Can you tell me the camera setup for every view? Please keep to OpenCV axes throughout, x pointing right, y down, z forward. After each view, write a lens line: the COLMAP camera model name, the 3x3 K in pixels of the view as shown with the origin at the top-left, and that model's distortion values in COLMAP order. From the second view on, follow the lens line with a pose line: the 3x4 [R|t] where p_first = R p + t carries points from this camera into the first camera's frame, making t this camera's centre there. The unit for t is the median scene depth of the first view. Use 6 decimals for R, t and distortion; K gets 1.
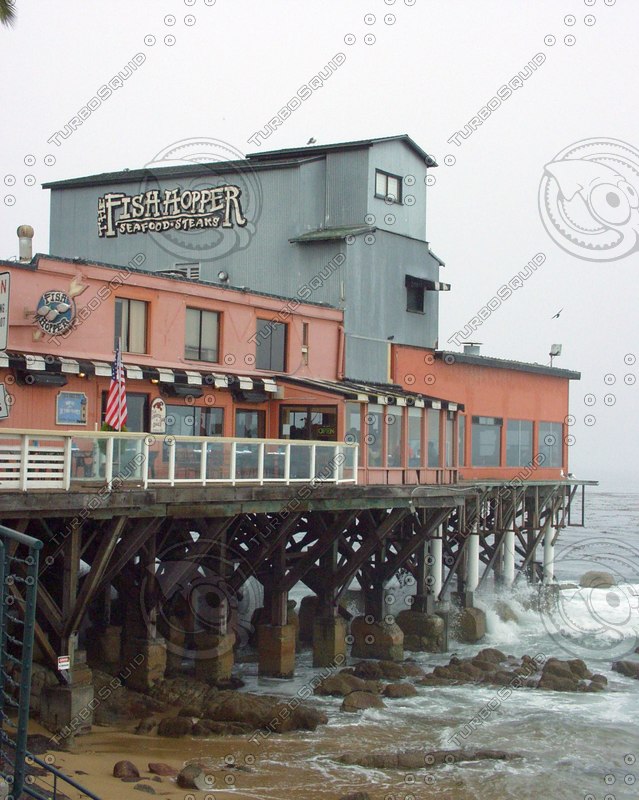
lens RADIAL K [[1600.8, 0, 319.5], [0, 1600.8, 400.0], [0, 0, 1]] dist [0.177784, 0.240106]
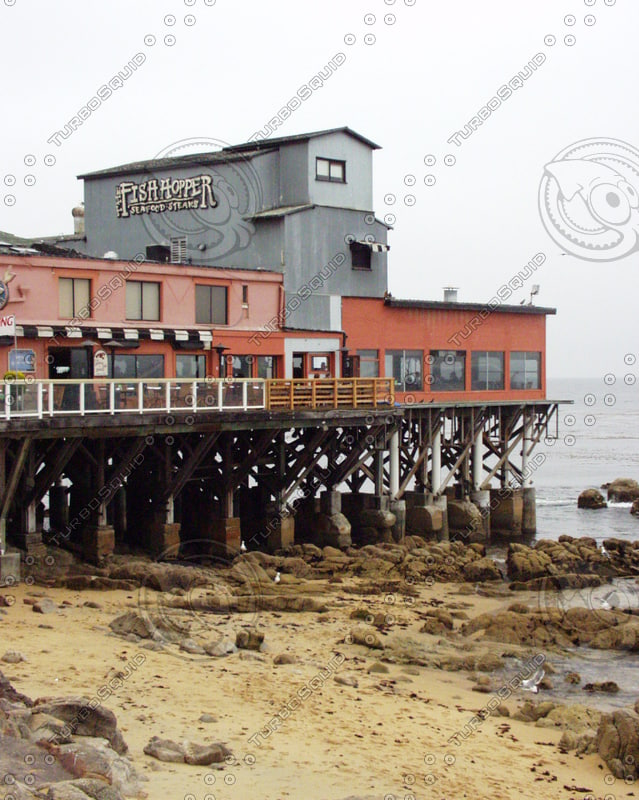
lens RADIAL K [[1600.8, 0, 319.5], [0, 1600.8, 400.0], [0, 0, 1]] dist [0.177784, 0.240106]
pose [[0.987427, -0.021584, -0.156593, 0.249293], [0.029211, 0.998488, 0.046568, -0.014330], [0.155351, -0.050556, 0.986565, -0.266417]]
